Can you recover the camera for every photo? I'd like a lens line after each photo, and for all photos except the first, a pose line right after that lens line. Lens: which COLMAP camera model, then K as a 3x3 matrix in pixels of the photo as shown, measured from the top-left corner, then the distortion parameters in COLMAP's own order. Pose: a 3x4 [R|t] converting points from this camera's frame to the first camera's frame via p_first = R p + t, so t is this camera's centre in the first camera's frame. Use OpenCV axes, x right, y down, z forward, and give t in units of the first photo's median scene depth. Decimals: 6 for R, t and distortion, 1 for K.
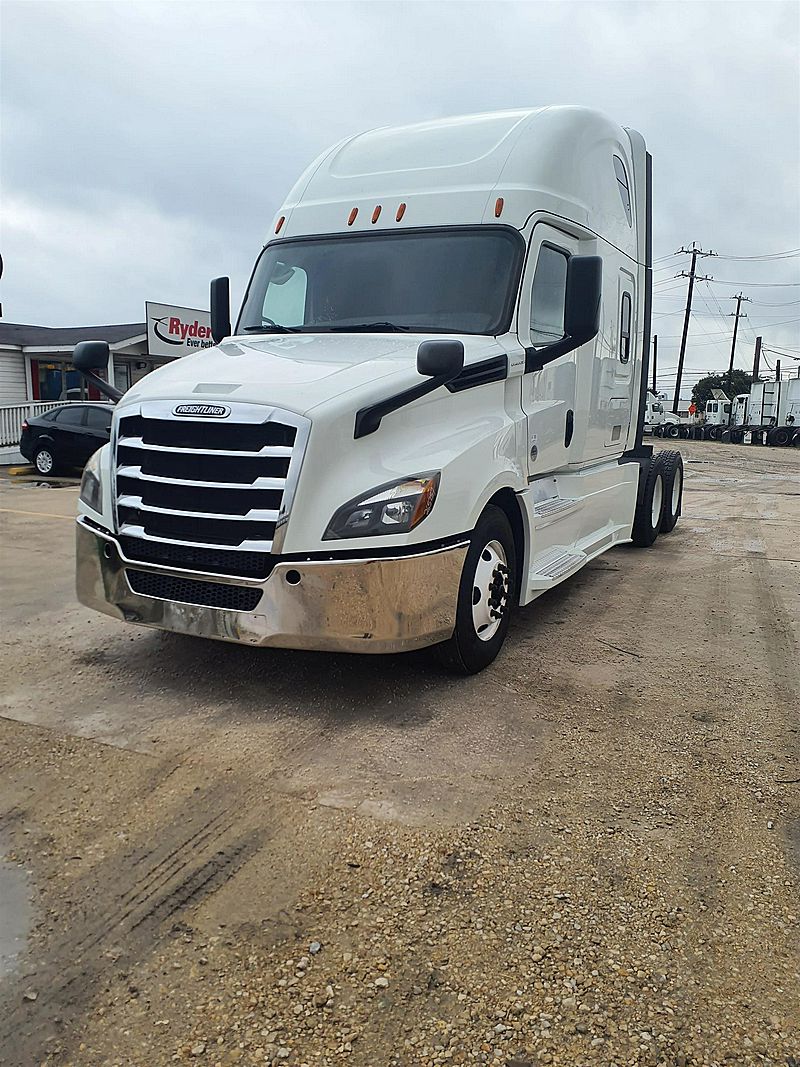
lens RADIAL K [[844.9, 0, 400.0], [0, 844.9, 533.5], [0, 0, 1]] dist [0.056621, -0.003688]
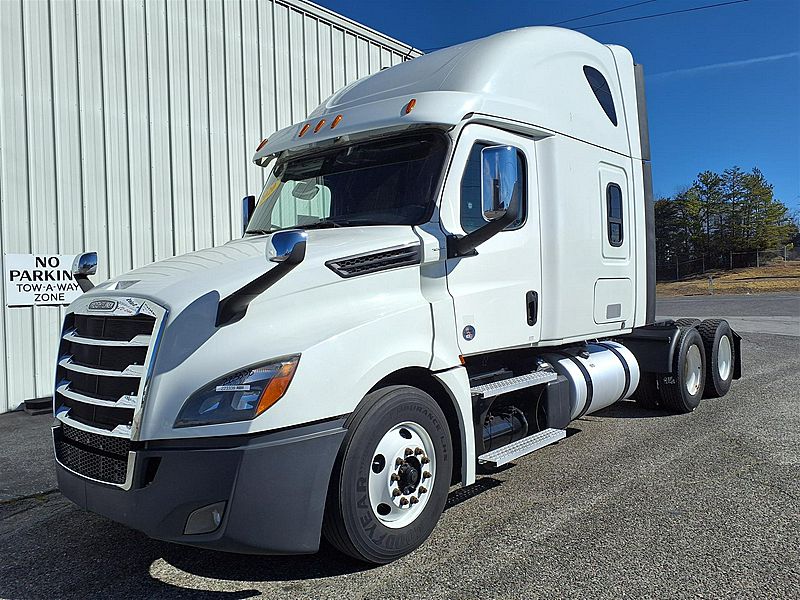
lens RADIAL K [[633.5, 0, 400.0], [0, 633.5, 300.0], [0, 0, 1]] dist [0.056621, -0.003688]
pose [[0.967553, -0.039552, -0.249554, 0.309905], [0.002794, 0.989286, -0.145961, -0.025072], [0.252653, 0.140528, 0.957297, 0.261299]]
